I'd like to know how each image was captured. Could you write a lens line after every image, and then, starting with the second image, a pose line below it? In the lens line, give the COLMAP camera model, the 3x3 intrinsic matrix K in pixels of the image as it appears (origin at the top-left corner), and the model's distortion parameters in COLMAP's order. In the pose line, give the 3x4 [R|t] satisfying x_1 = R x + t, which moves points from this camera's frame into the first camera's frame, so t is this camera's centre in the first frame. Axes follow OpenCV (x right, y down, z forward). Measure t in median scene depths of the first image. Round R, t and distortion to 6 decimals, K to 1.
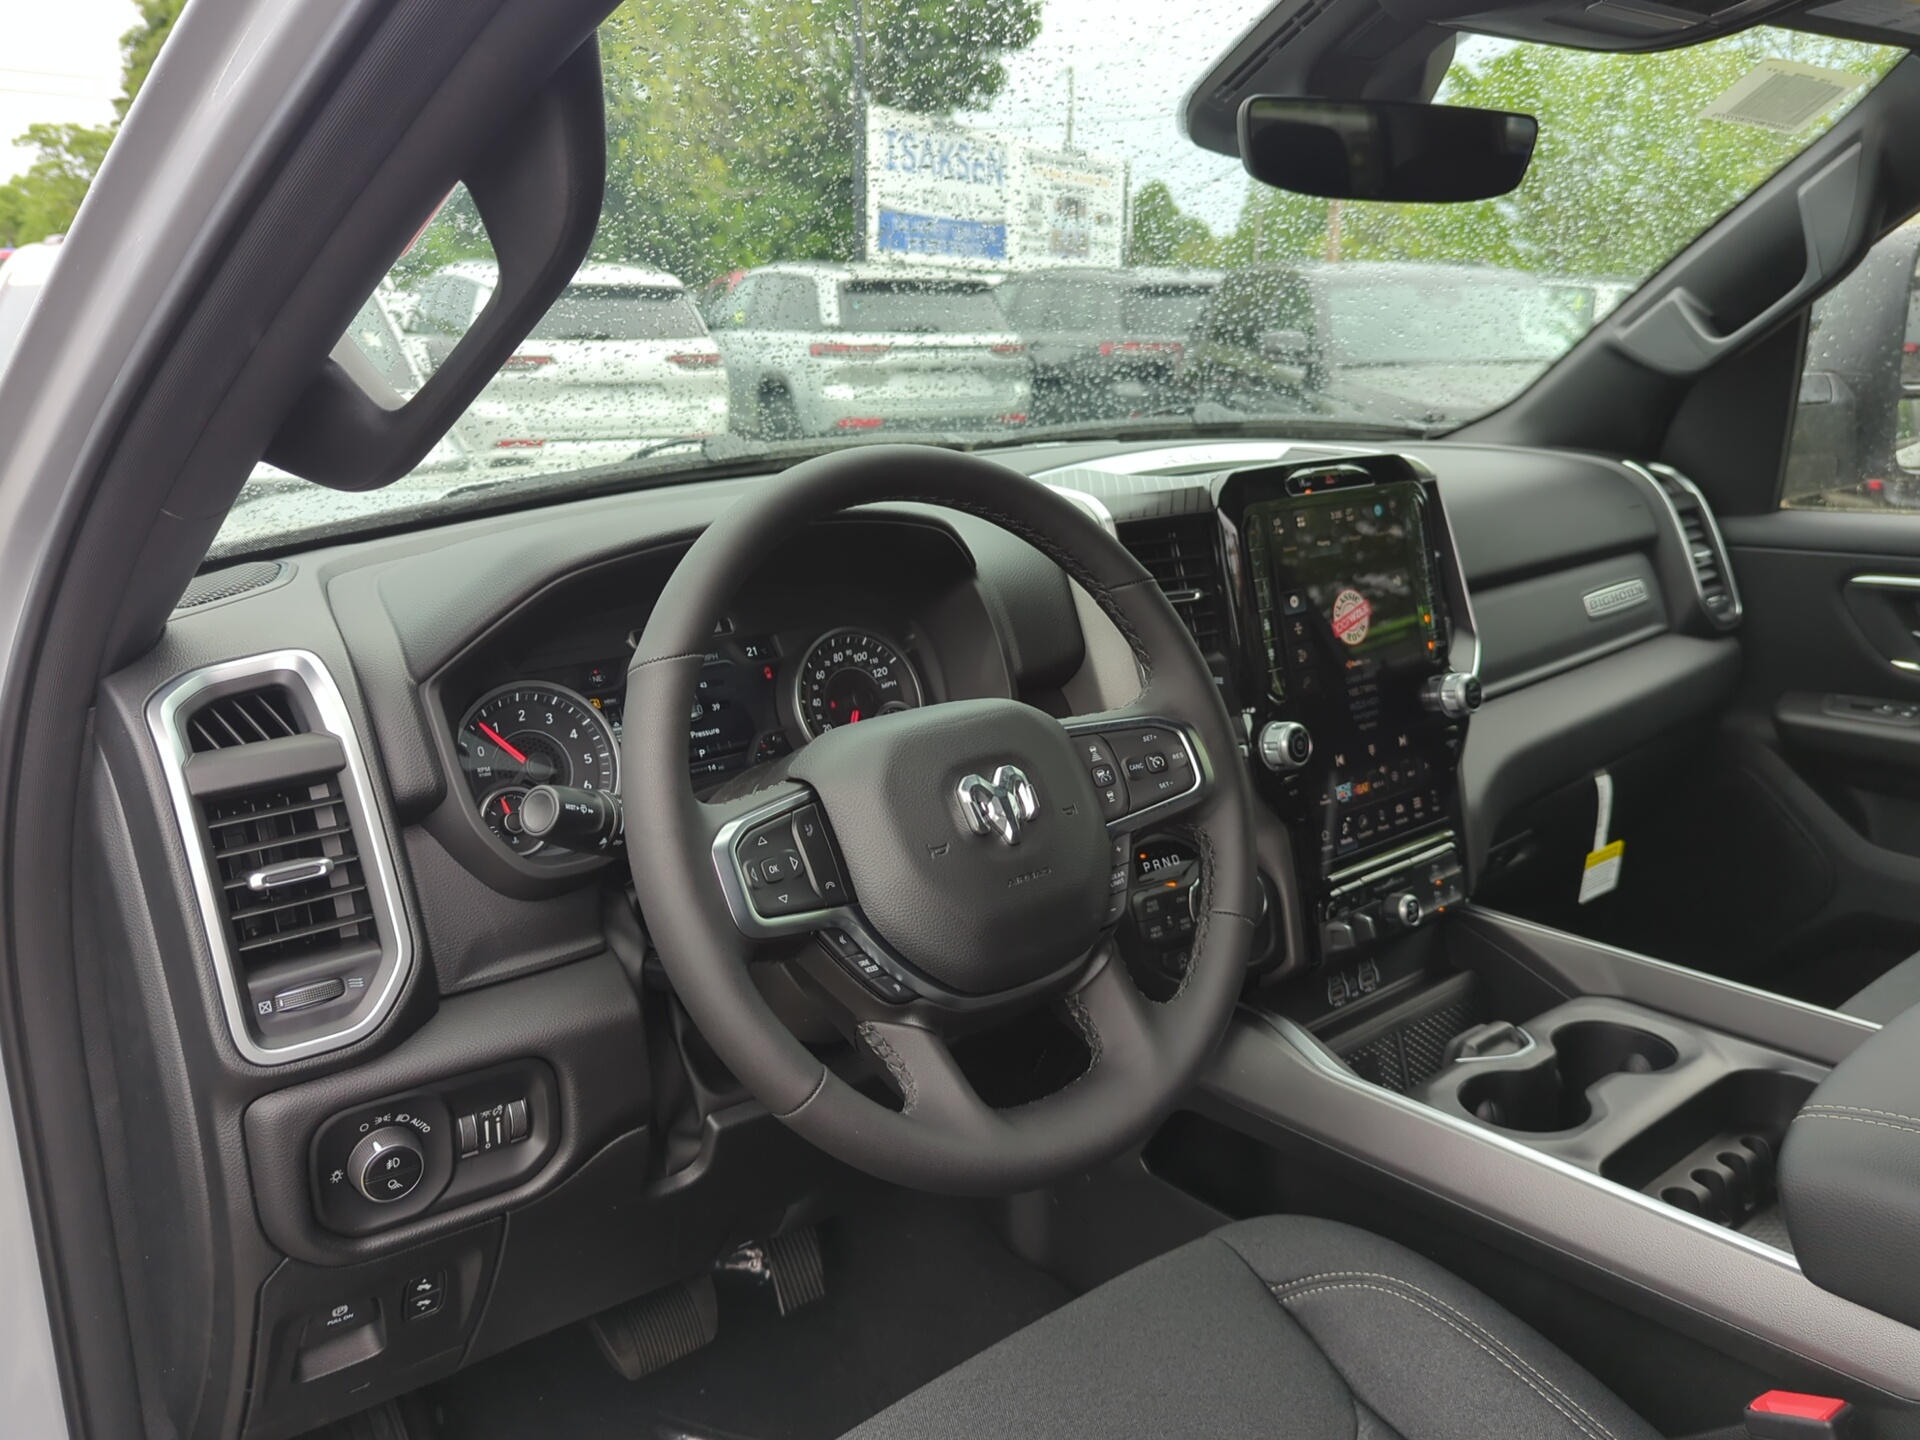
lens RADIAL K [[1556.5, 0, 972.8], [0, 1556.5, 689.1], [0, 0, 1]] dist [0.067035, -0.060126]
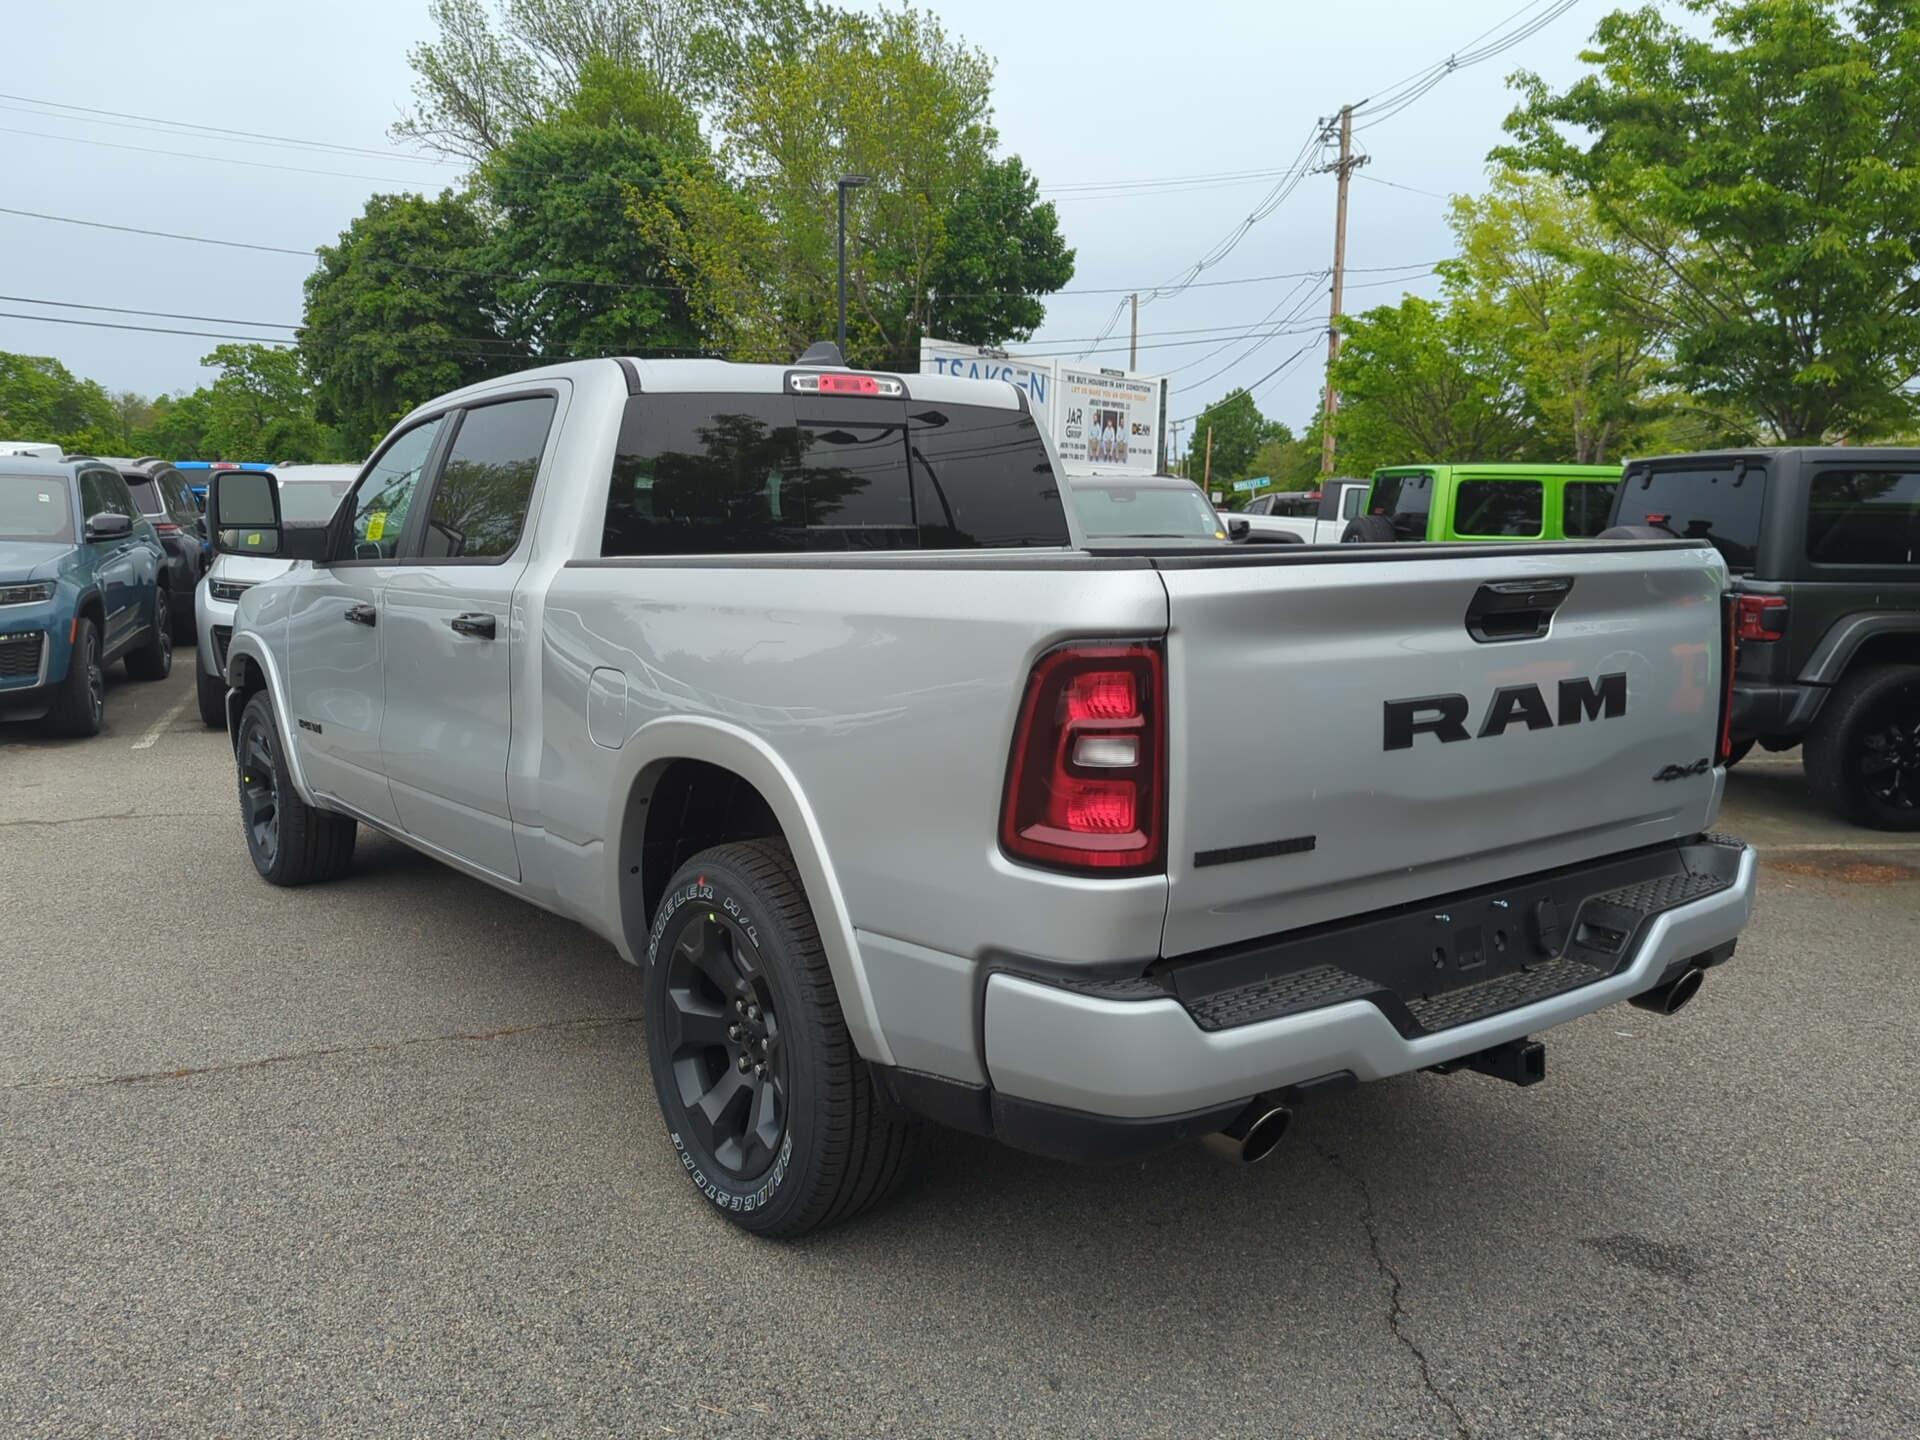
lens RADIAL K [[1556.5, 0, 979.2], [0, 1556.5, 696.2], [0, 0, 1]] dist [0.067035, -0.060126]
pose [[0.997633, 0.011464, -0.067799, 0.212040], [-0.019428, 0.992824, -0.117994, 0.110587], [0.065960, 0.119032, 0.990697, -0.437719]]
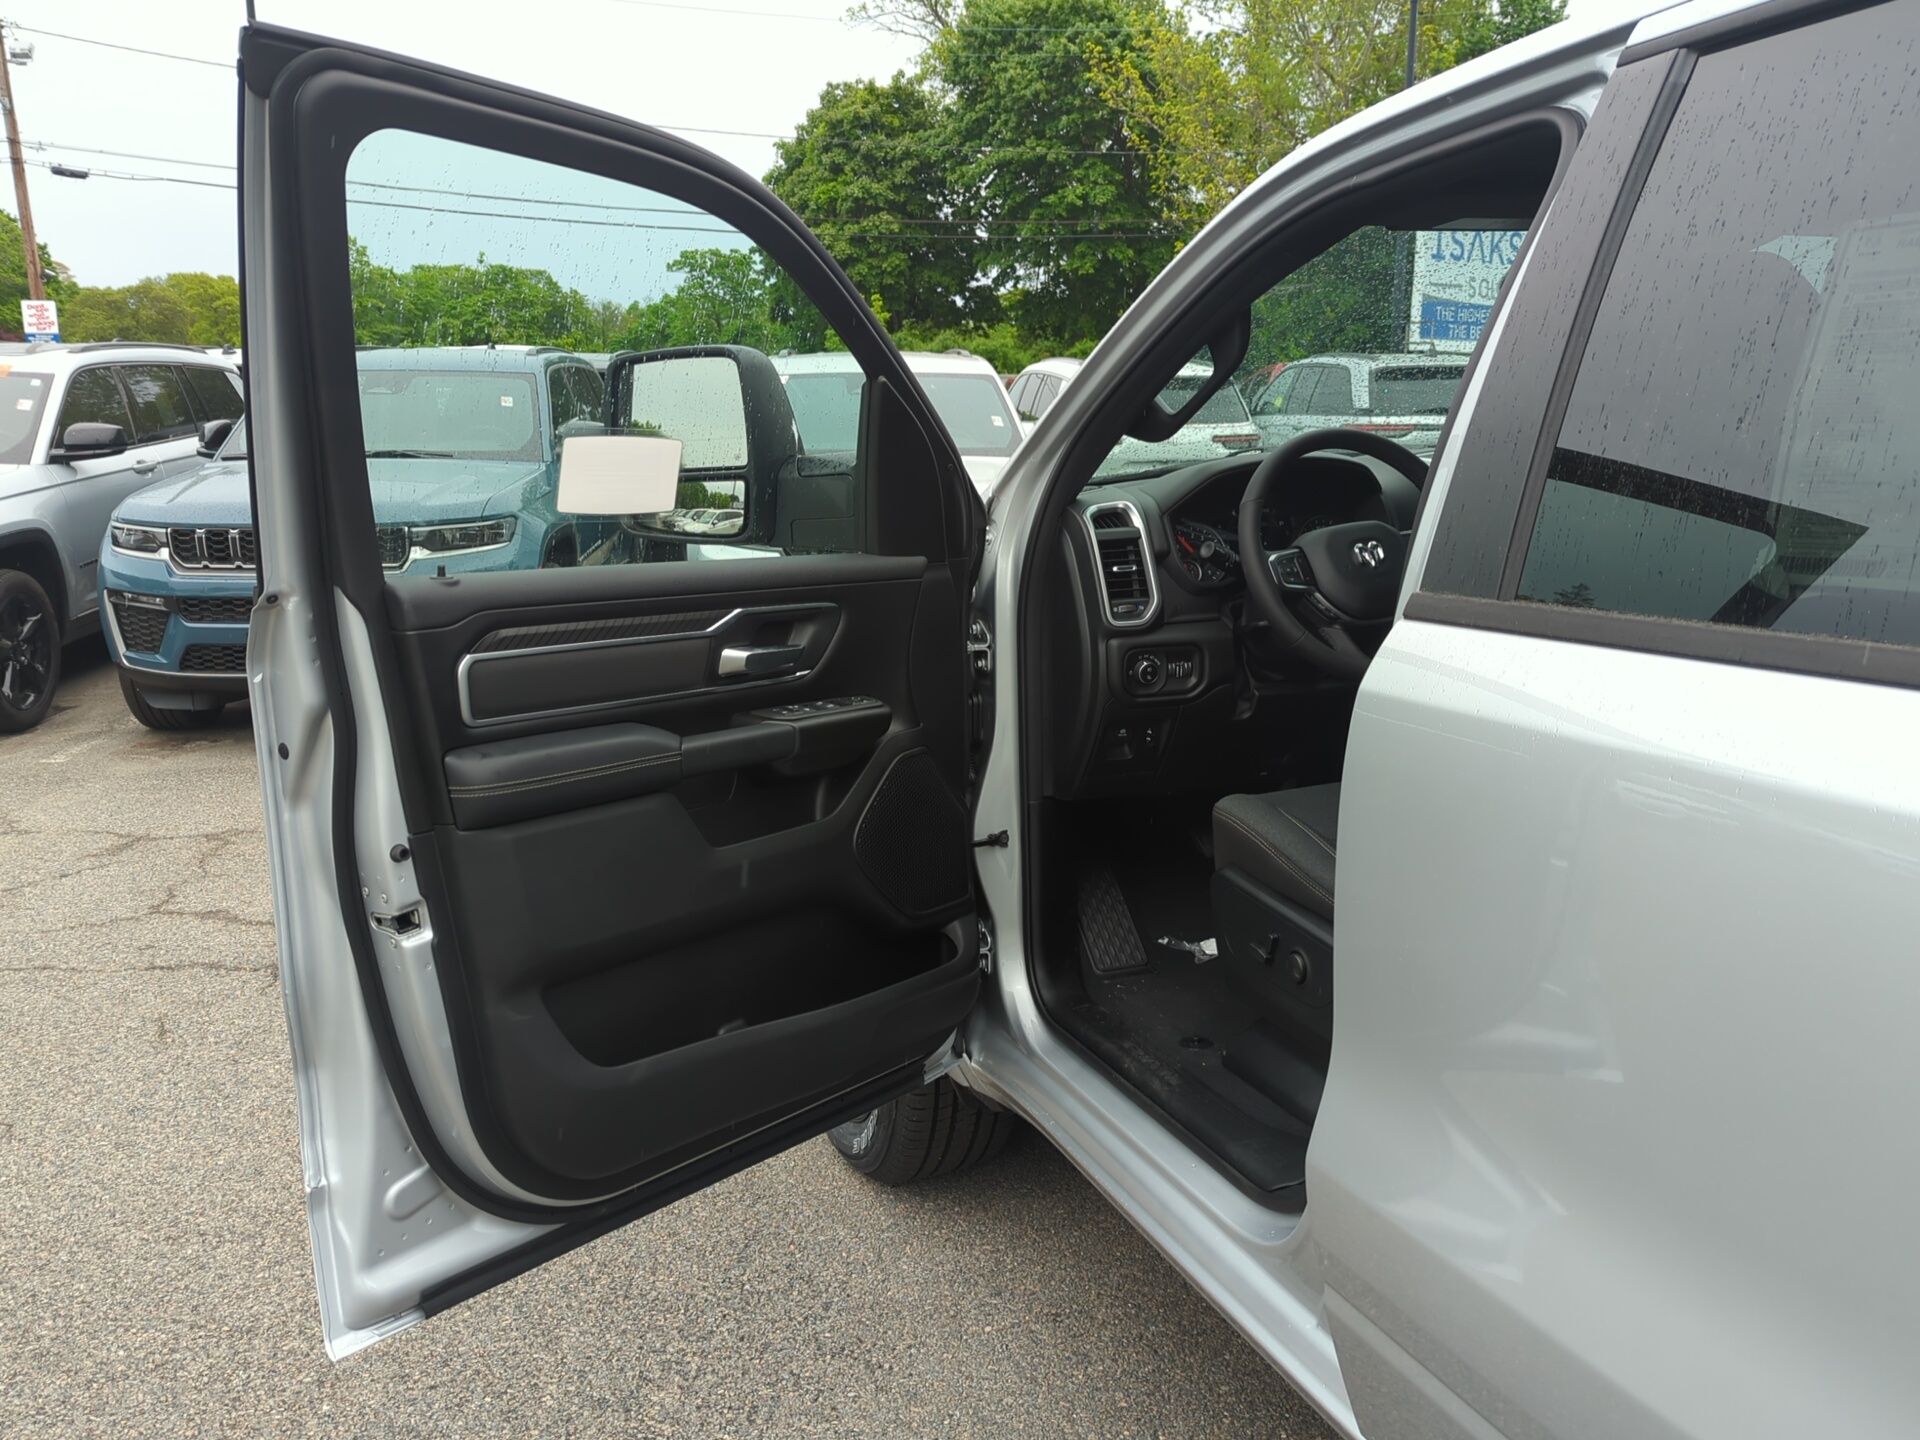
lens RADIAL K [[1556.5, 0, 972.0], [0, 1556.5, 696.1], [0, 0, 1]] dist [0.067035, -0.060126]
pose [[0.944906, 0.051443, -0.323274, 0.019605], [-0.067525, 0.996966, -0.038723, 0.036296], [0.320301, 0.058419, 0.945513, -0.139057]]
